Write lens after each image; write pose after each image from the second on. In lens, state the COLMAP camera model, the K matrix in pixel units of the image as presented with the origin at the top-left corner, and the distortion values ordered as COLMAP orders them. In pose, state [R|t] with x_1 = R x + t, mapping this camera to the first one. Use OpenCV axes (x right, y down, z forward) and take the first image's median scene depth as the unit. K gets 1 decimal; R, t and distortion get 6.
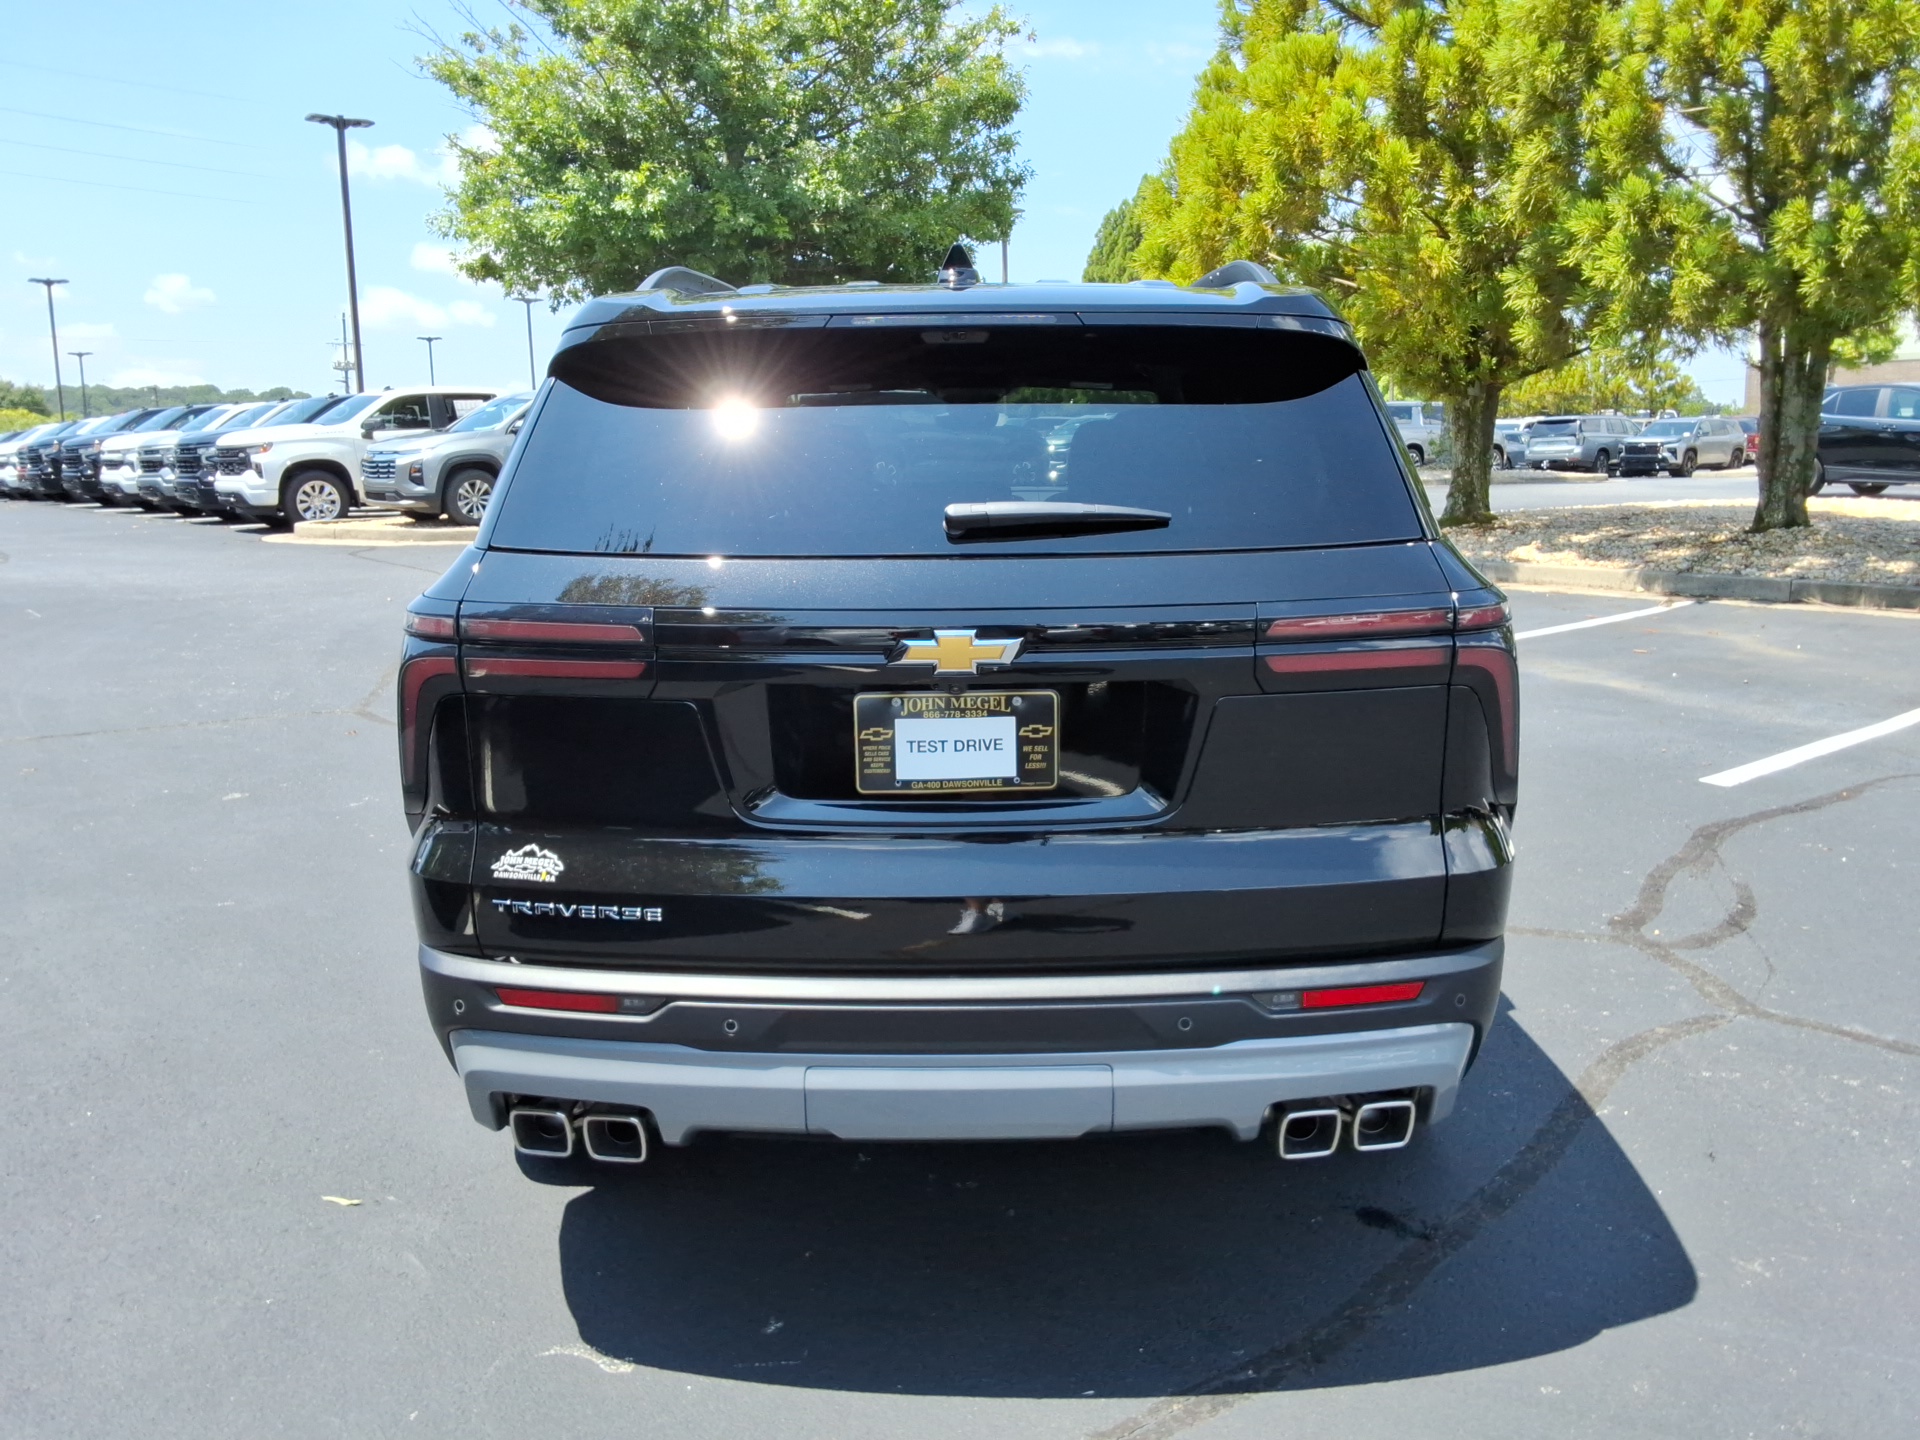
lens RADIAL K [[1546.5, 0, 993.2], [0, 1546.5, 710.1], [0, 0, 1]] dist [0.100200, -0.161972]
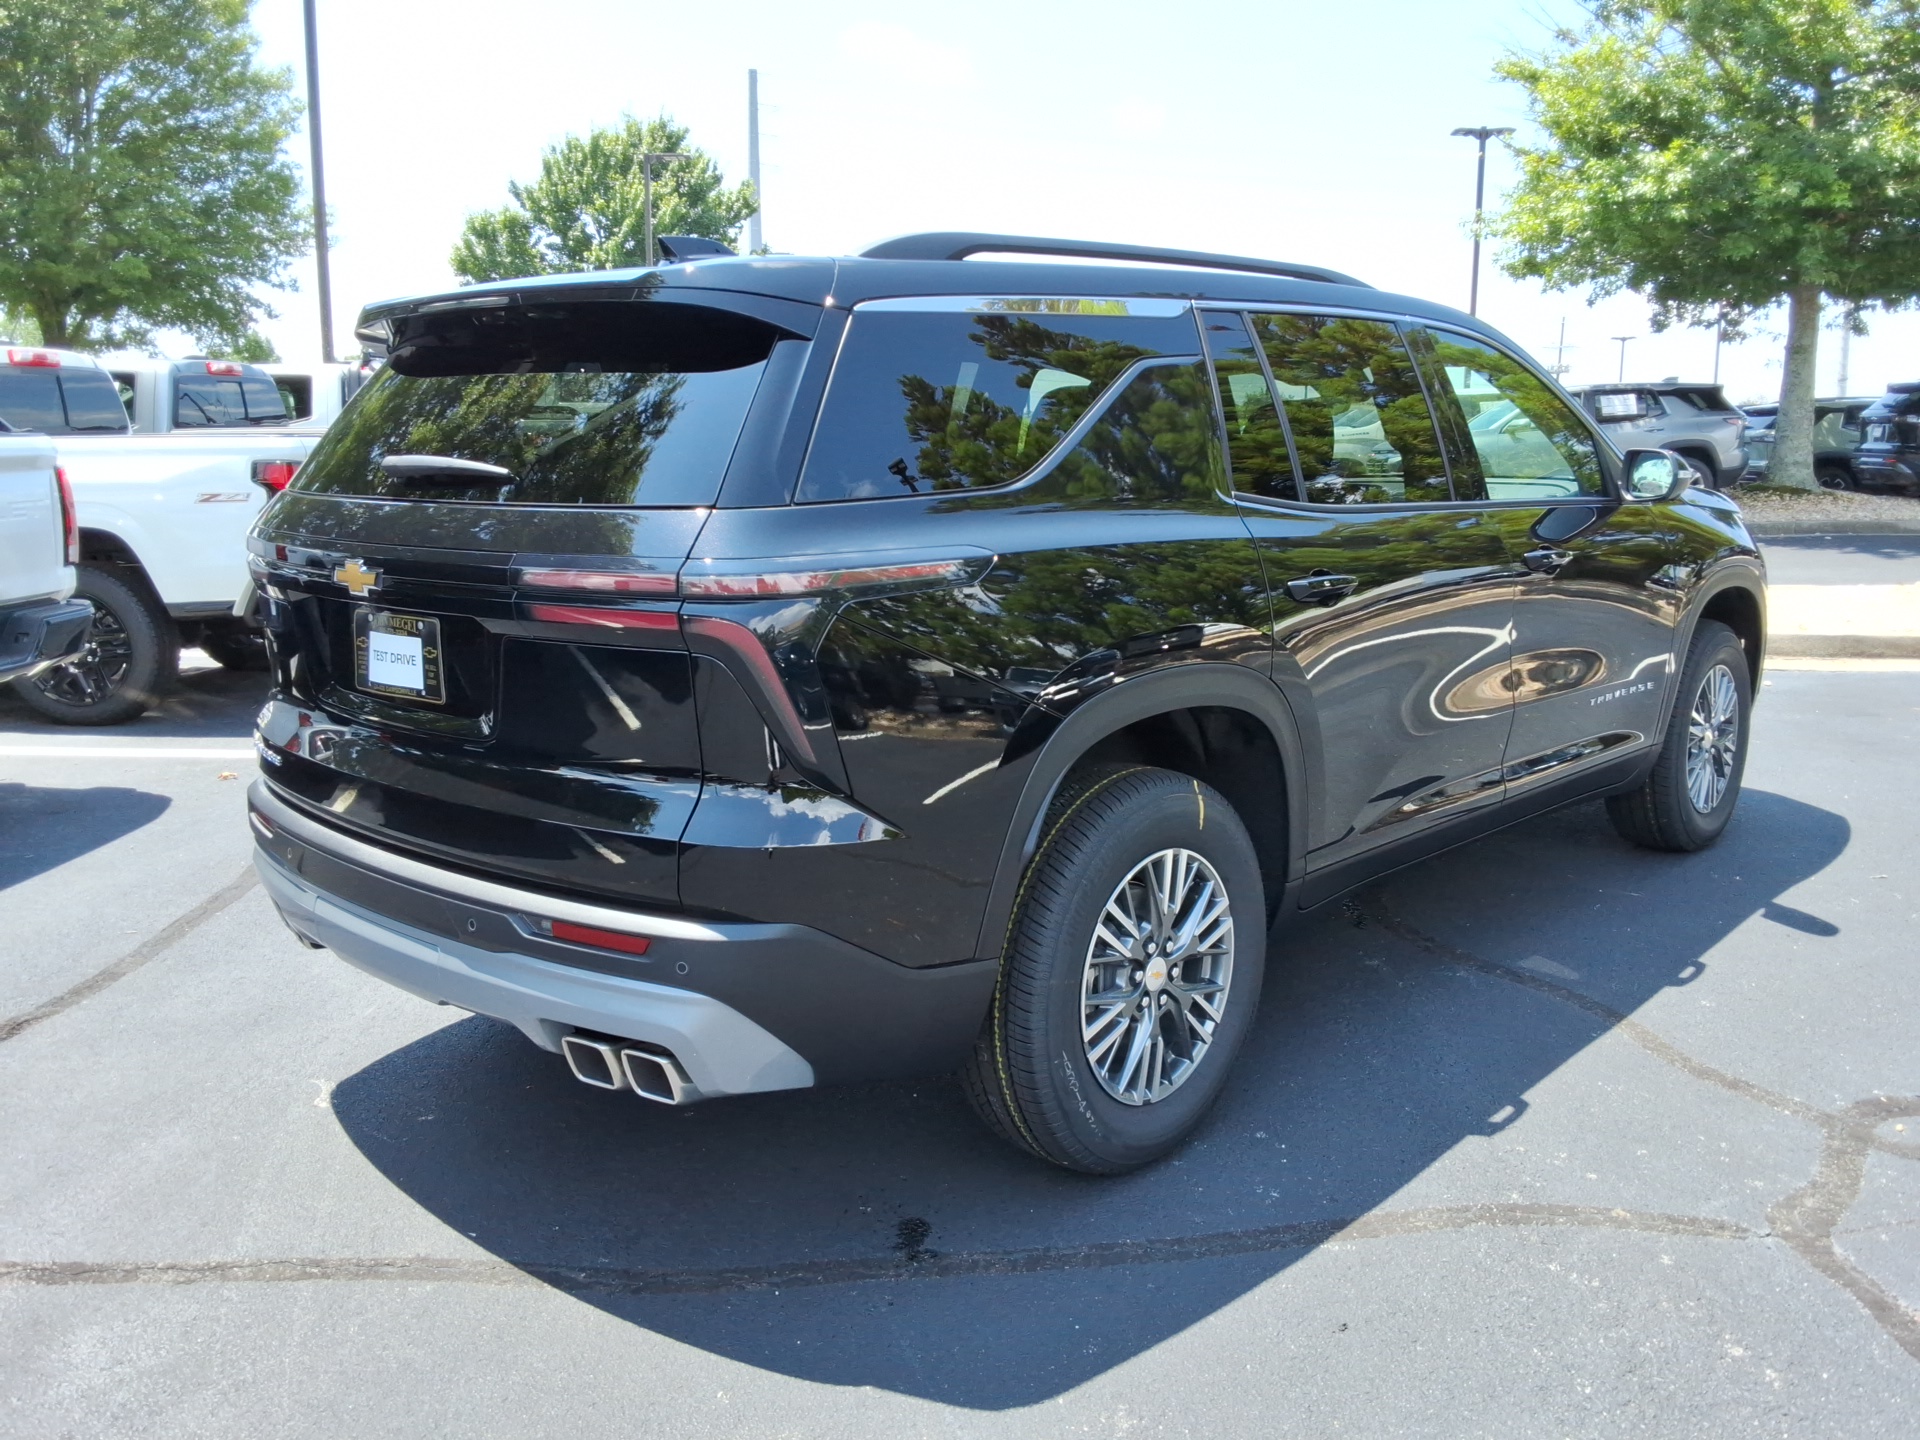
lens RADIAL K [[1546.5, 0, 987.5], [0, 1546.5, 708.0], [0, 0, 1]] dist [0.100200, -0.161972]
pose [[0.736645, 0.121384, -0.665297, 0.133402], [-0.123192, 0.991386, 0.044476, -0.005819], [0.664965, 0.049196, 0.745253, 0.046961]]
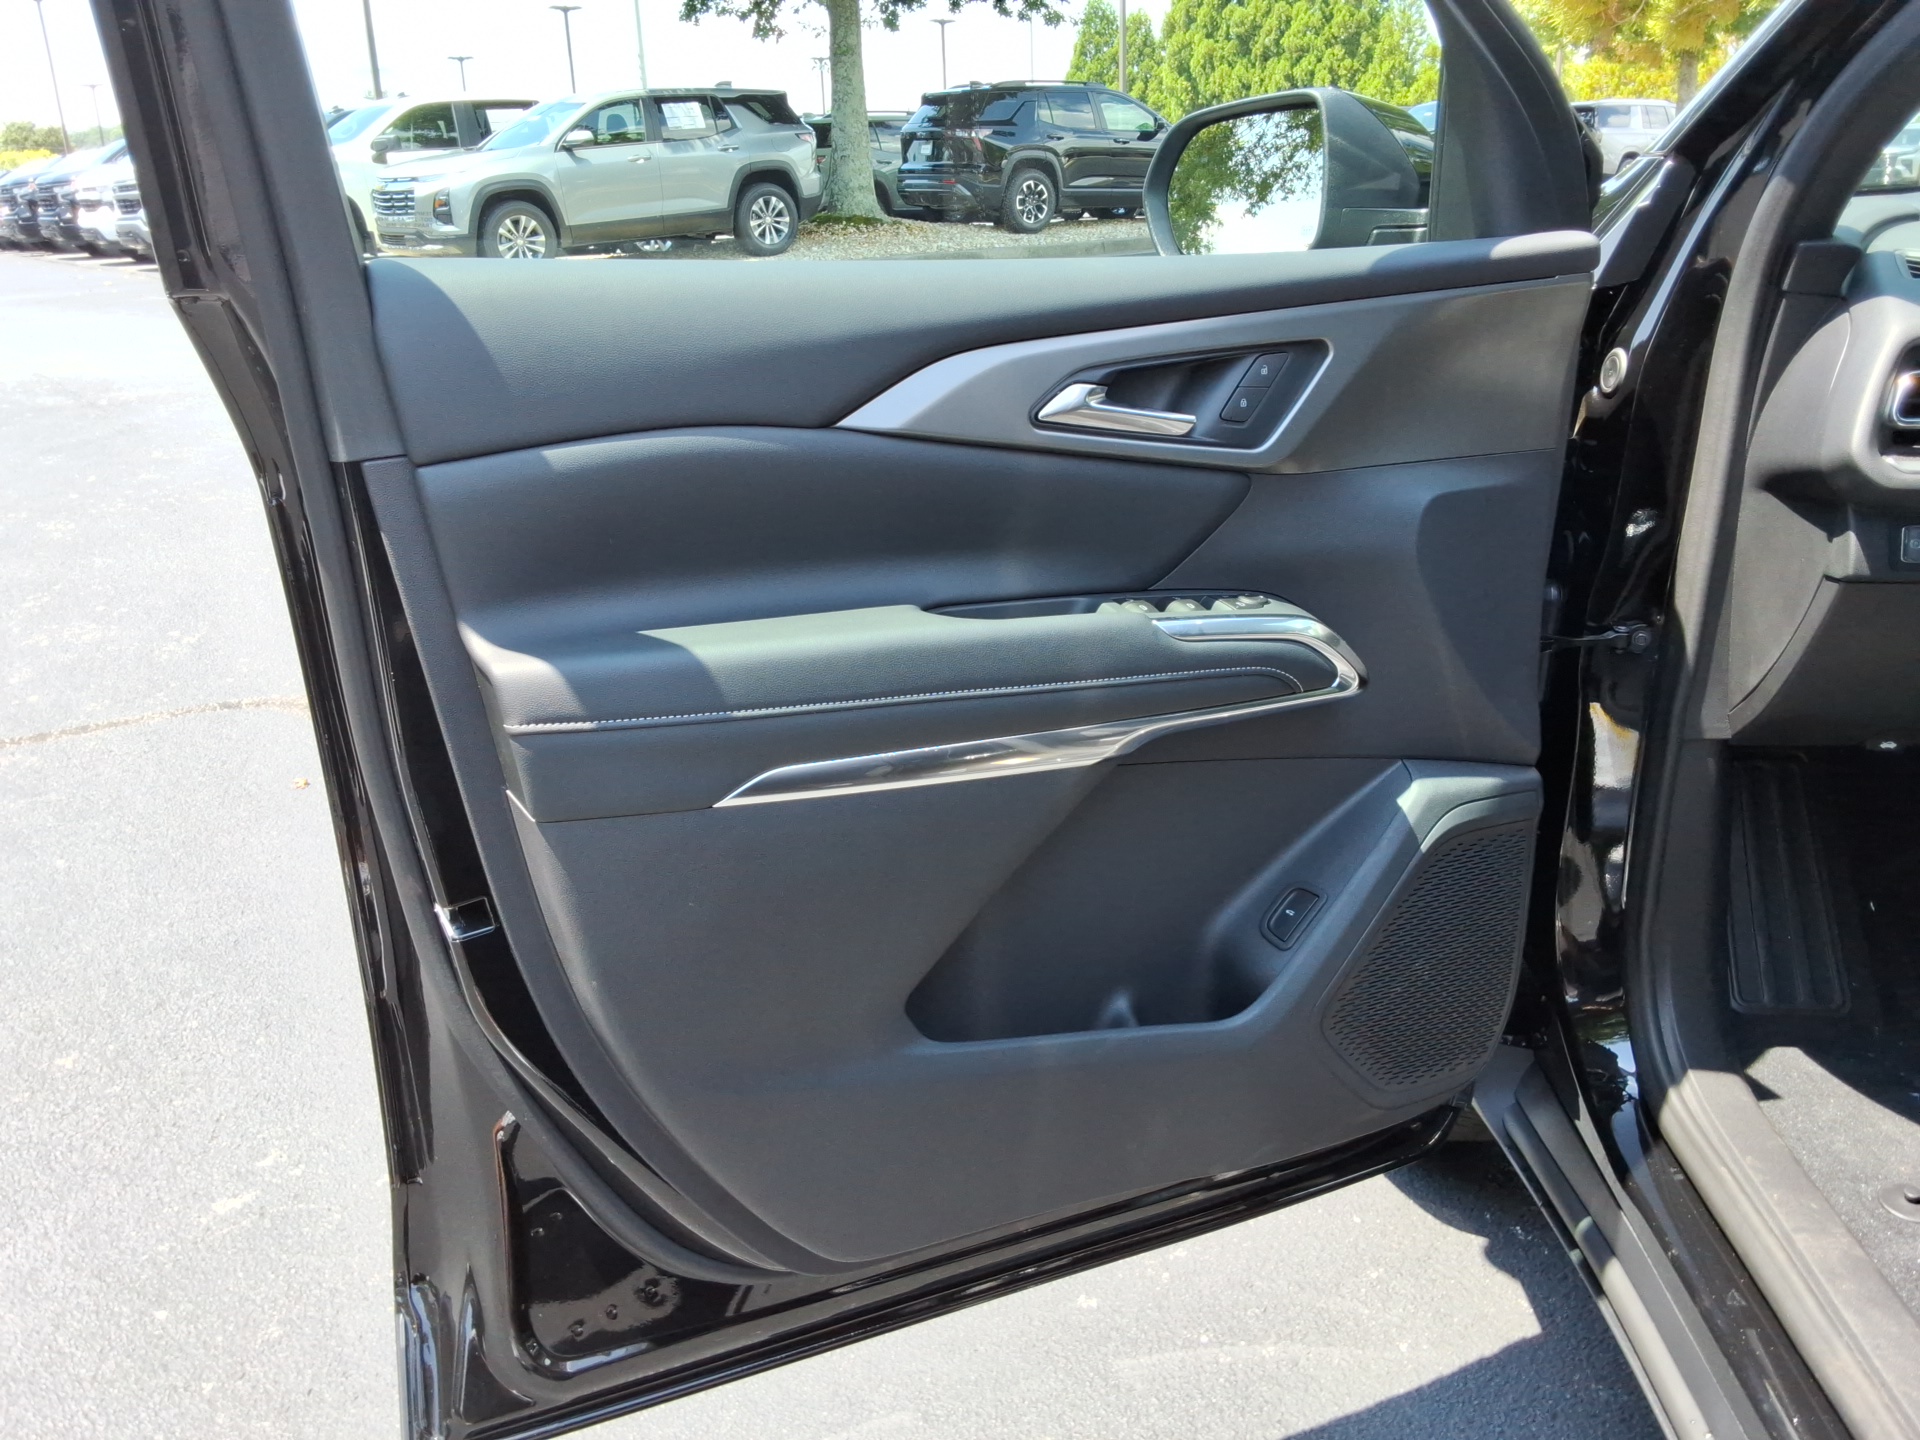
lens RADIAL K [[1546.5, 0, 989.5], [0, 1546.5, 699.7], [0, 0, 1]] dist [0.100200, -0.161972]
pose [[0.999213, -0.002950, -0.039565, -0.076948], [0.009075, 0.987788, 0.155537, -0.032674], [0.038623, -0.155774, 0.987037, 0.229987]]
